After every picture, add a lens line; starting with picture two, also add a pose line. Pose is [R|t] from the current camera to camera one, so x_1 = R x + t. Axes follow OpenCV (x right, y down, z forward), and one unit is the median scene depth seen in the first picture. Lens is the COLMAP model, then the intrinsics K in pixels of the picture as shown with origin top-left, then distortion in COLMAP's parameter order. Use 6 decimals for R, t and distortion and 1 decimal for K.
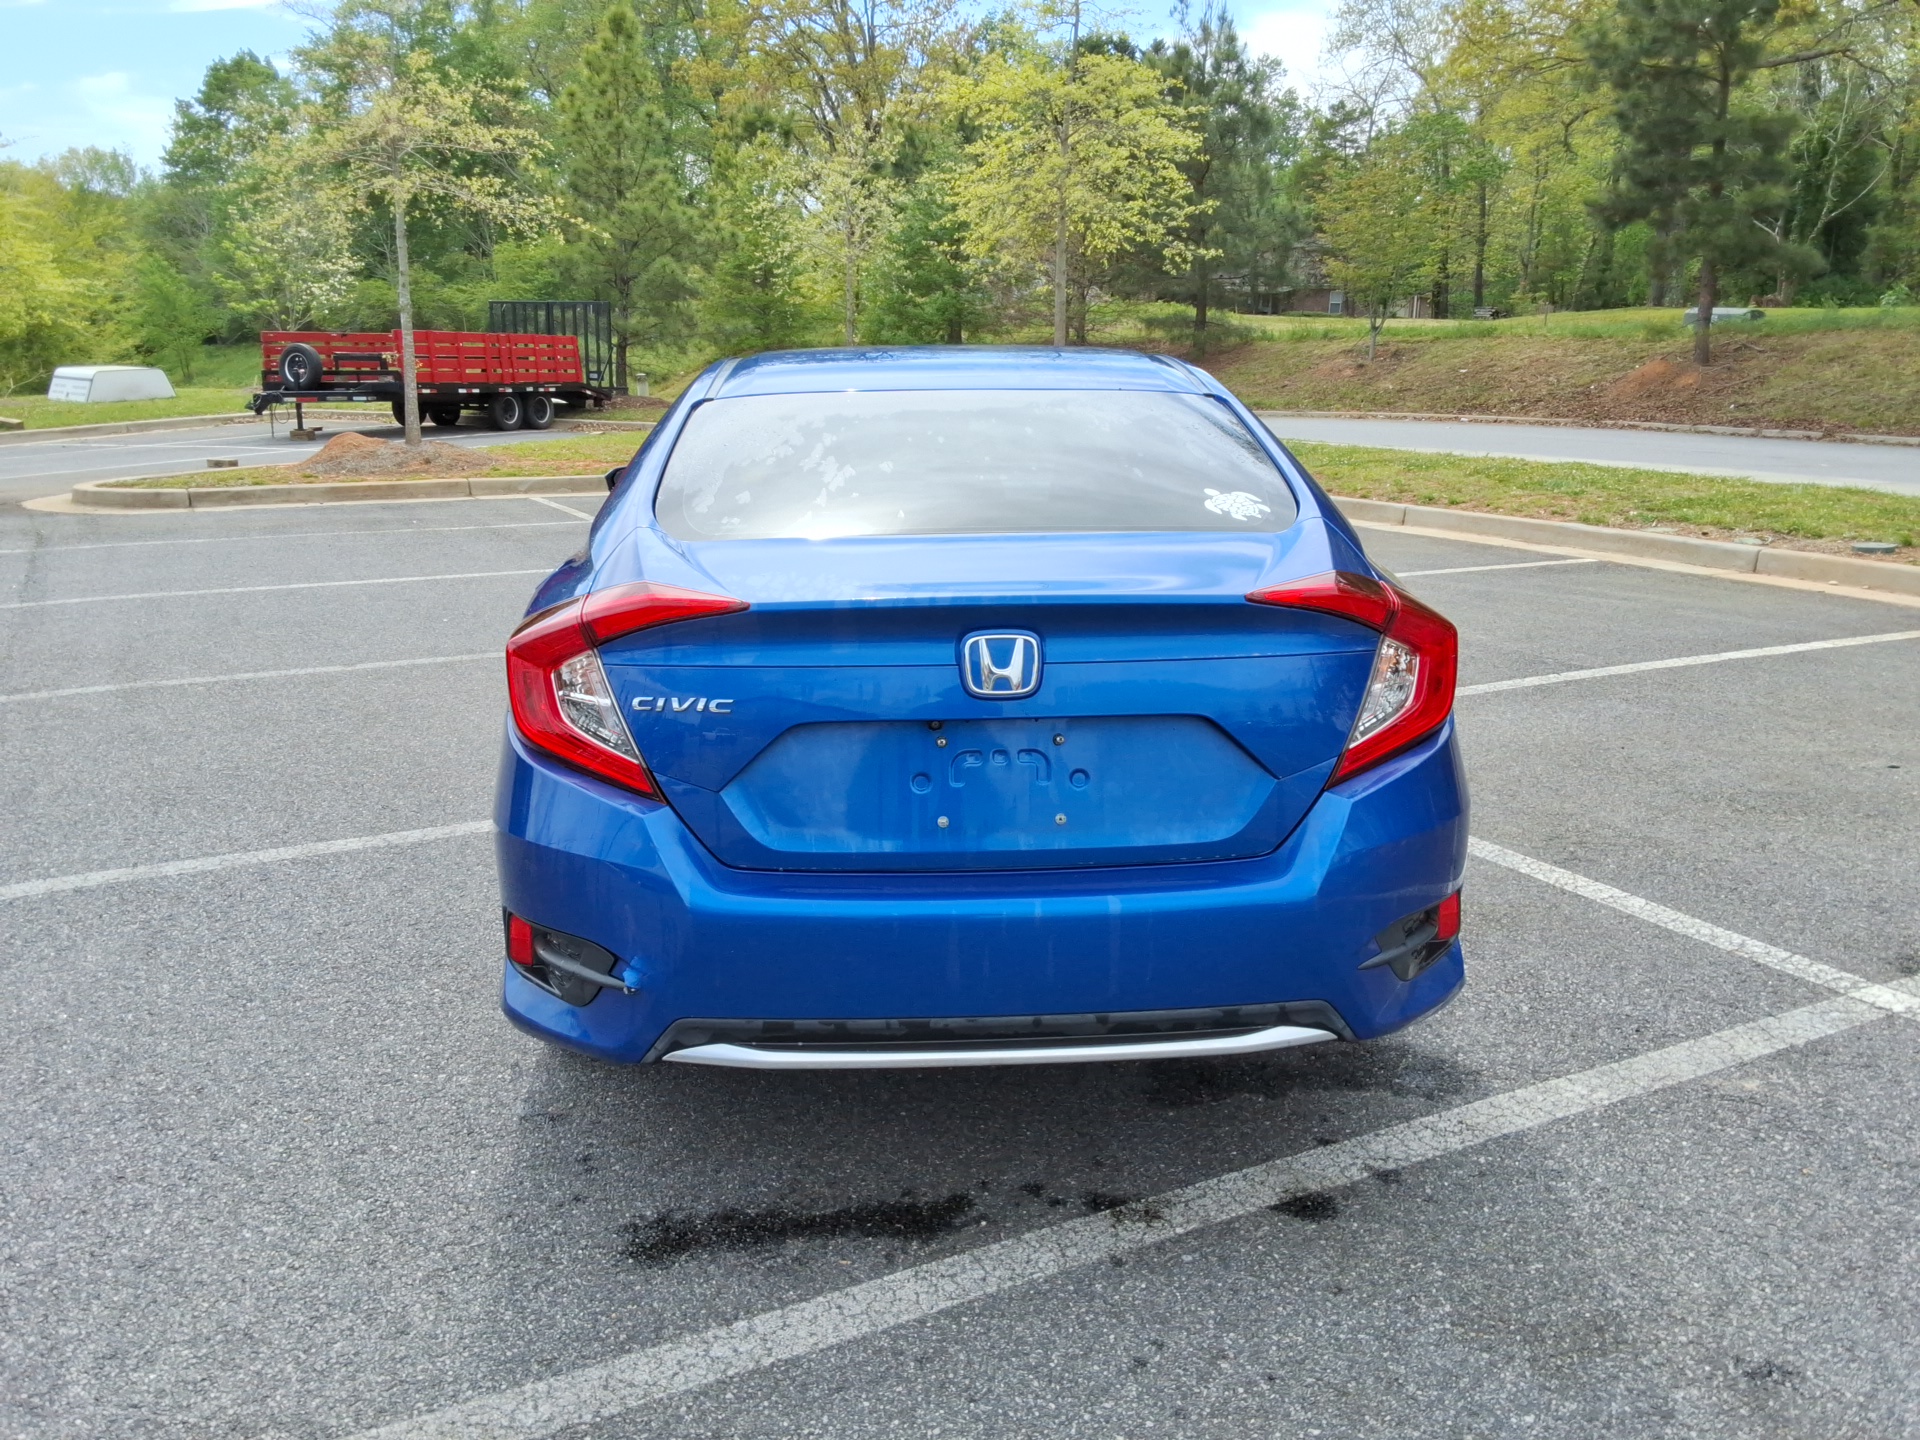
lens RADIAL K [[1531.8, 0, 974.7], [0, 1531.8, 709.9], [0, 0, 1]] dist [0.120739, -0.197286]
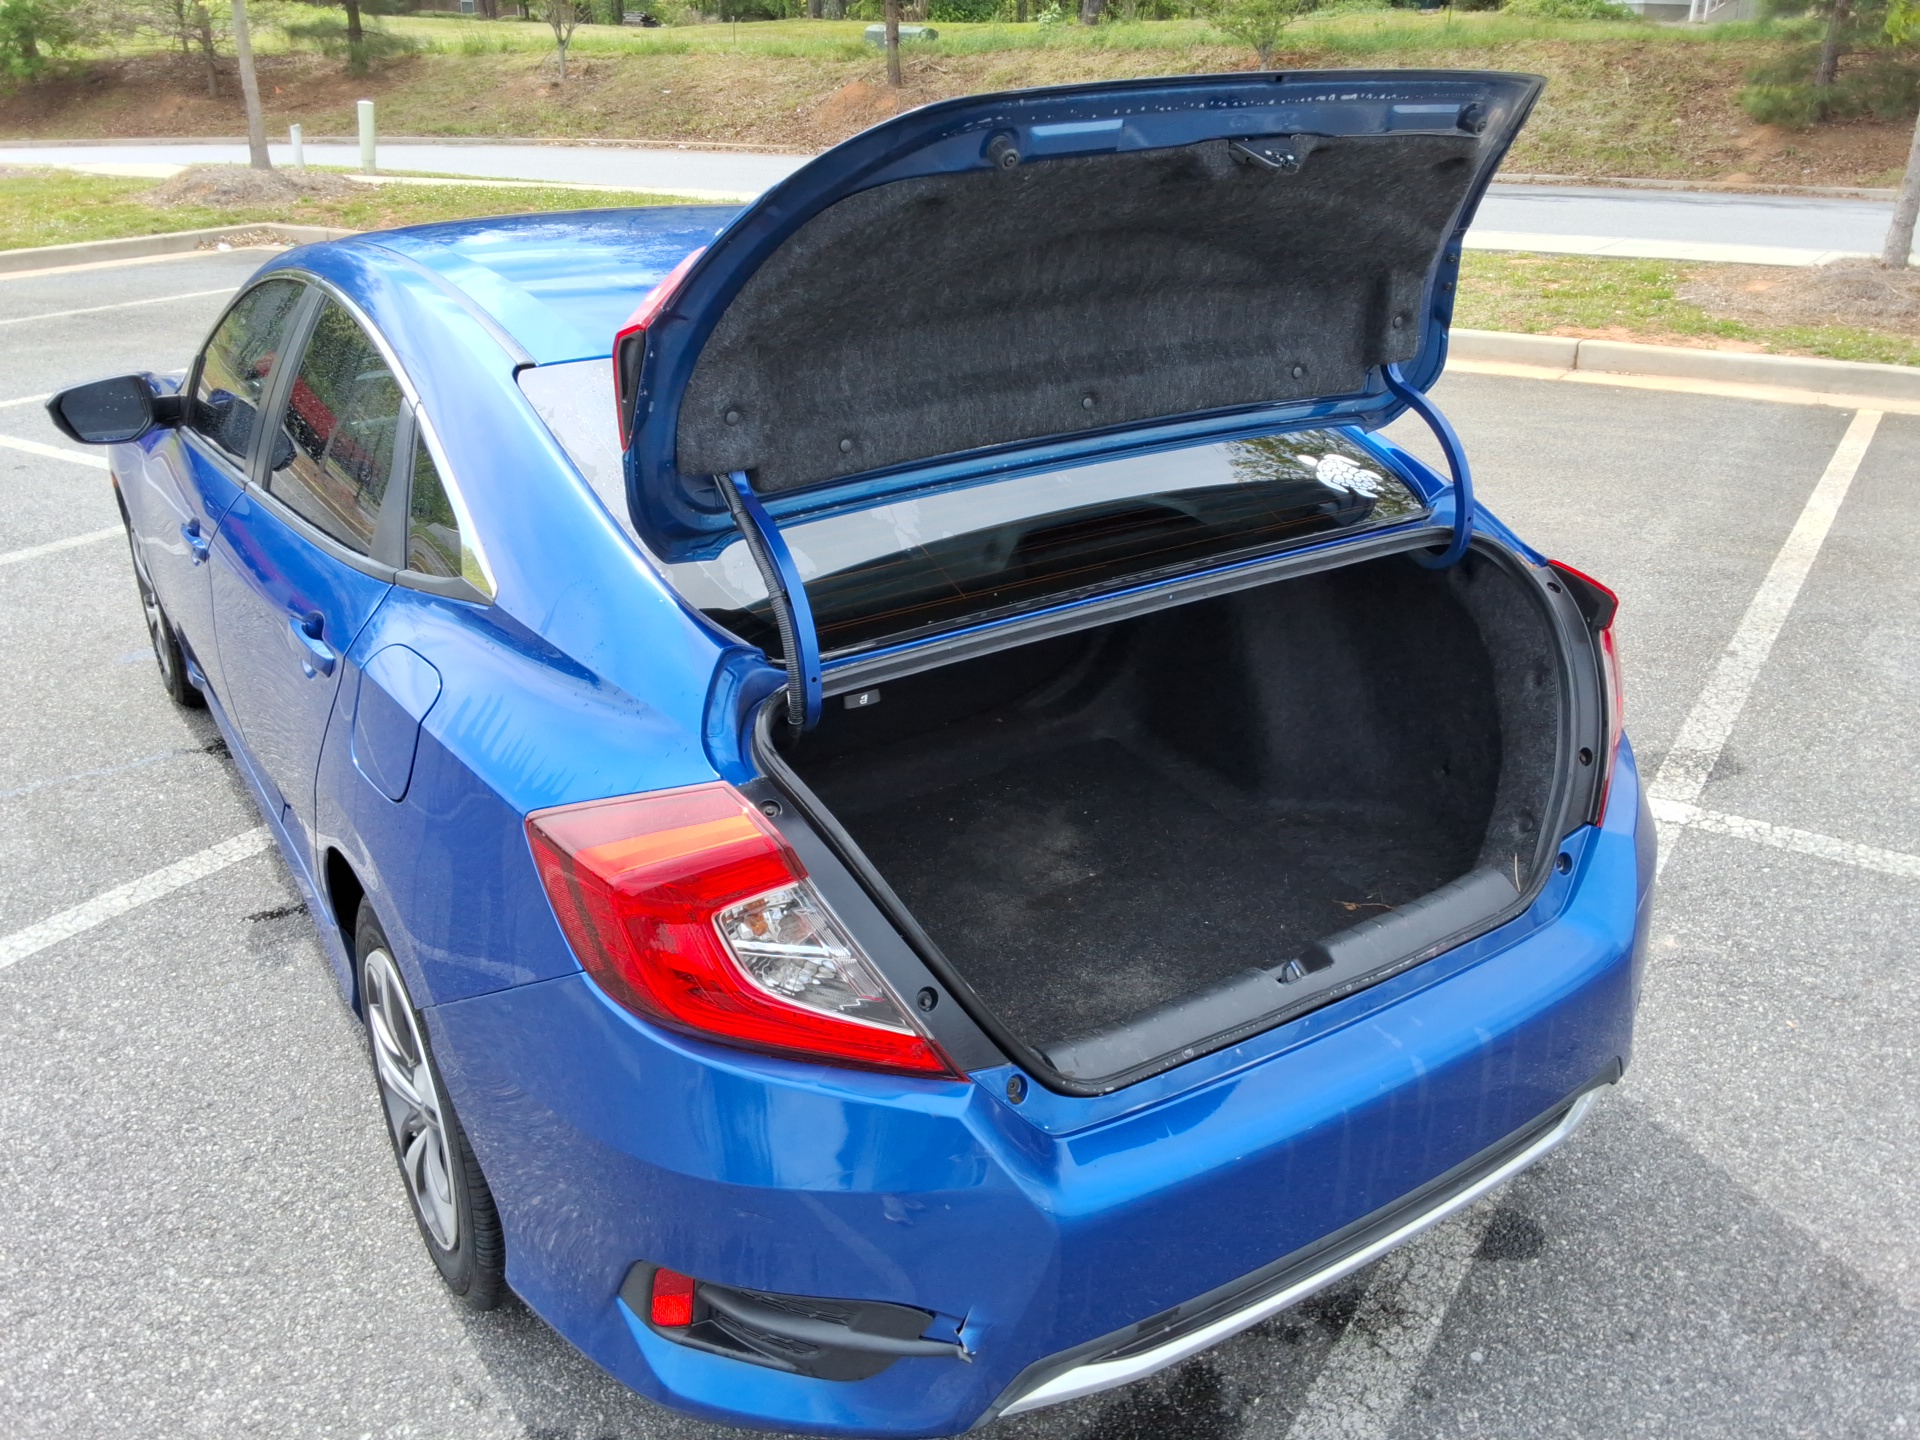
lens RADIAL K [[1531.8, 0, 974.7], [0, 1531.8, 709.9], [0, 0, 1]] dist [0.120739, -0.197286]
pose [[0.867562, -0.197320, 0.456509, -0.357755], [0.116465, 0.973006, 0.199235, -0.176041], [-0.483499, -0.119681, 0.867124, 0.322425]]
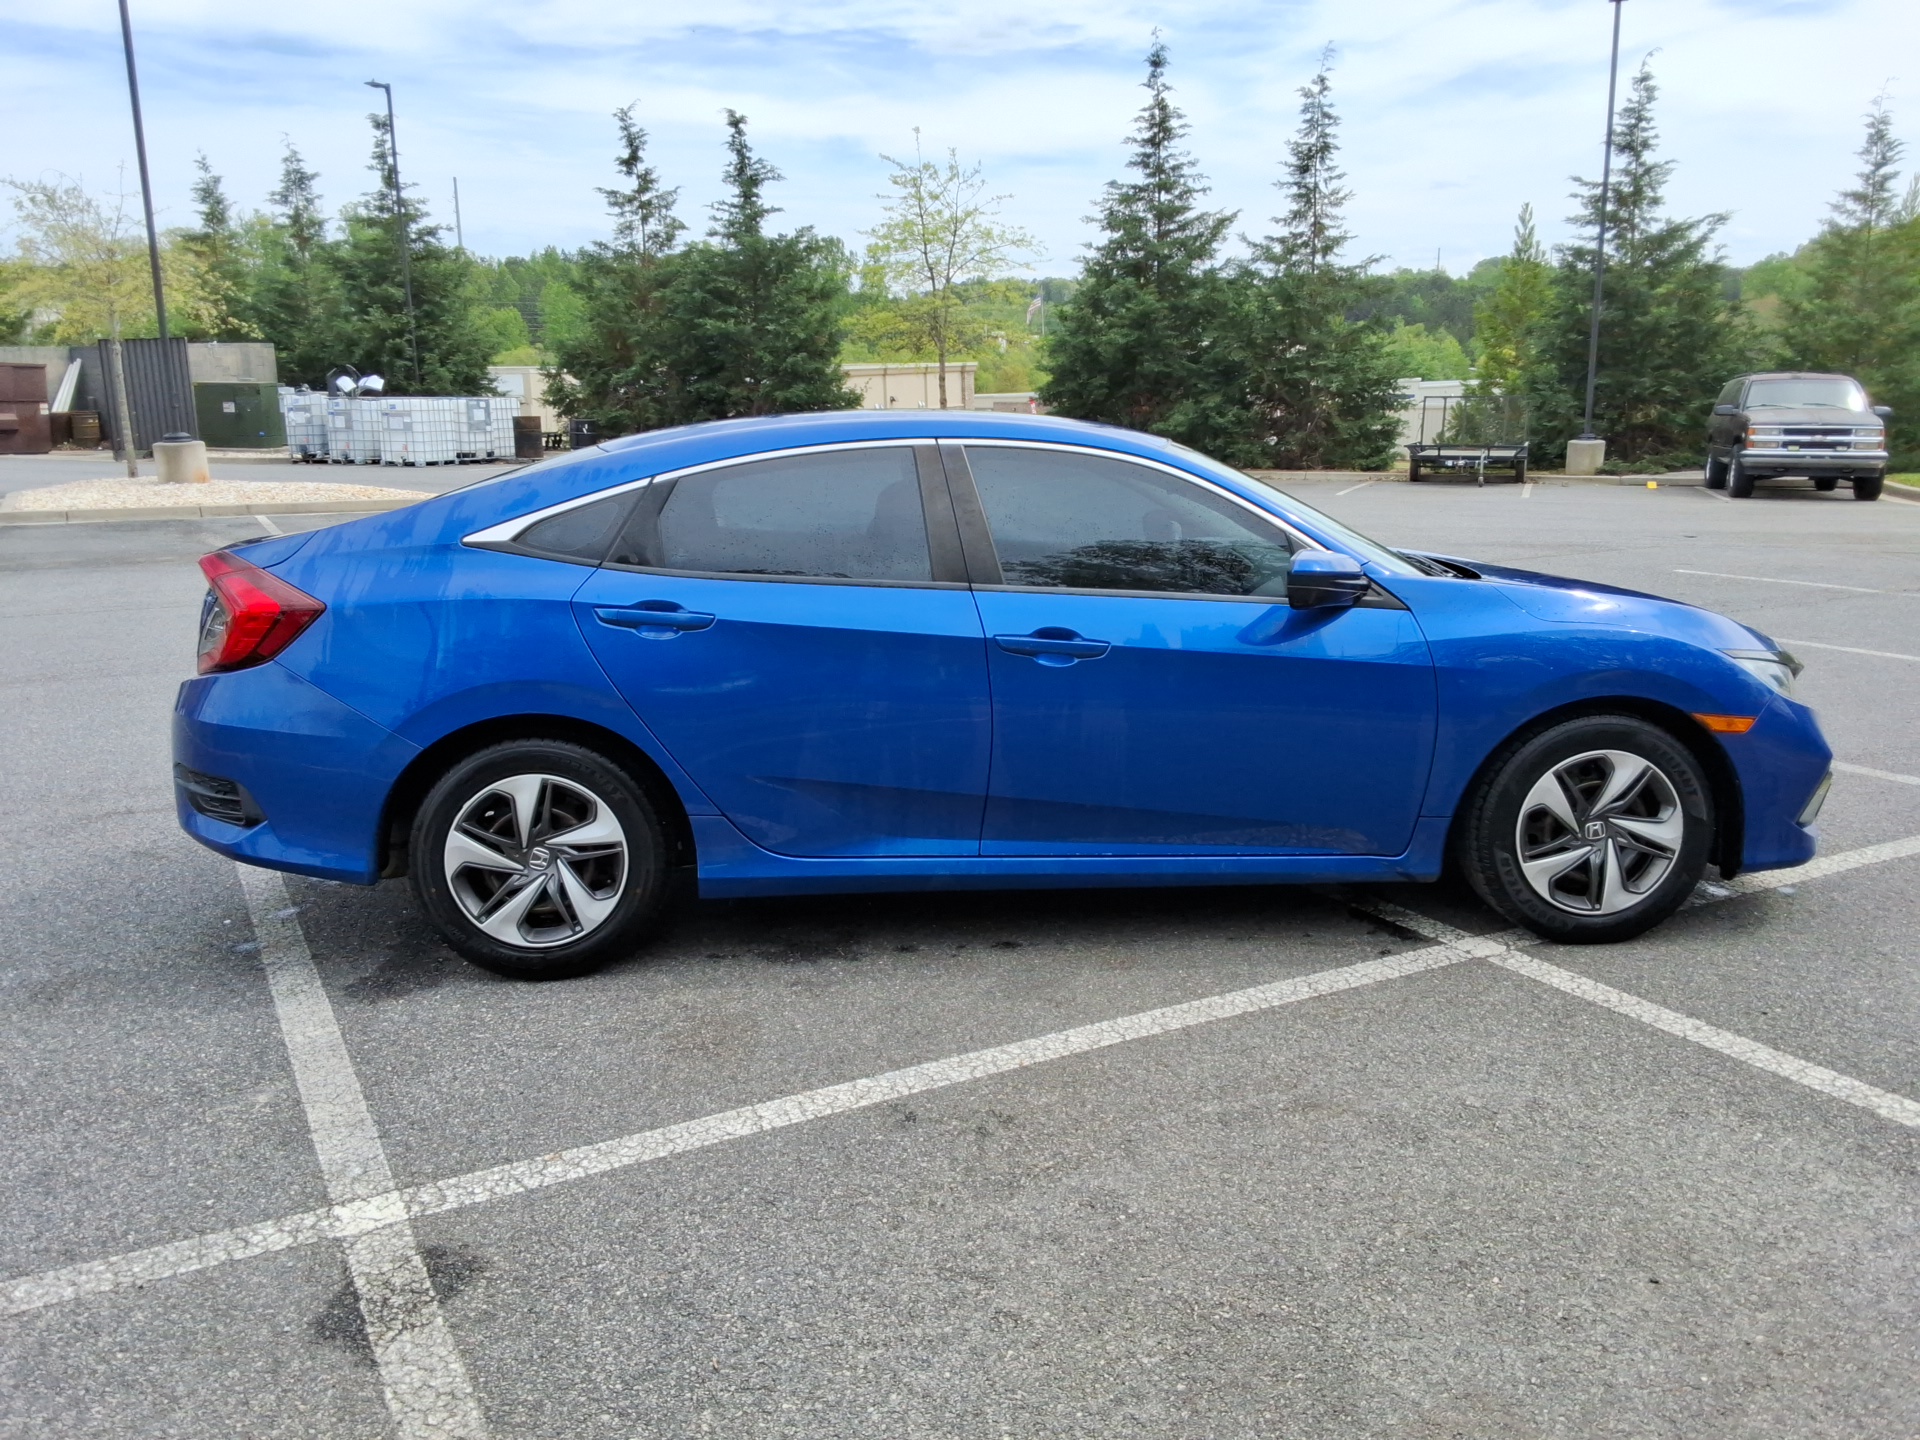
lens RADIAL K [[1553.4, 0, 962.7], [0, 1553.4, 689.4], [0, 0, 1]] dist [0.064832, -0.125700]
pose [[0.013505, 0.177461, -0.984035, 1.486615], [-0.213729, 0.961893, 0.170534, -0.311719], [0.976800, 0.208014, 0.050919, 1.331523]]
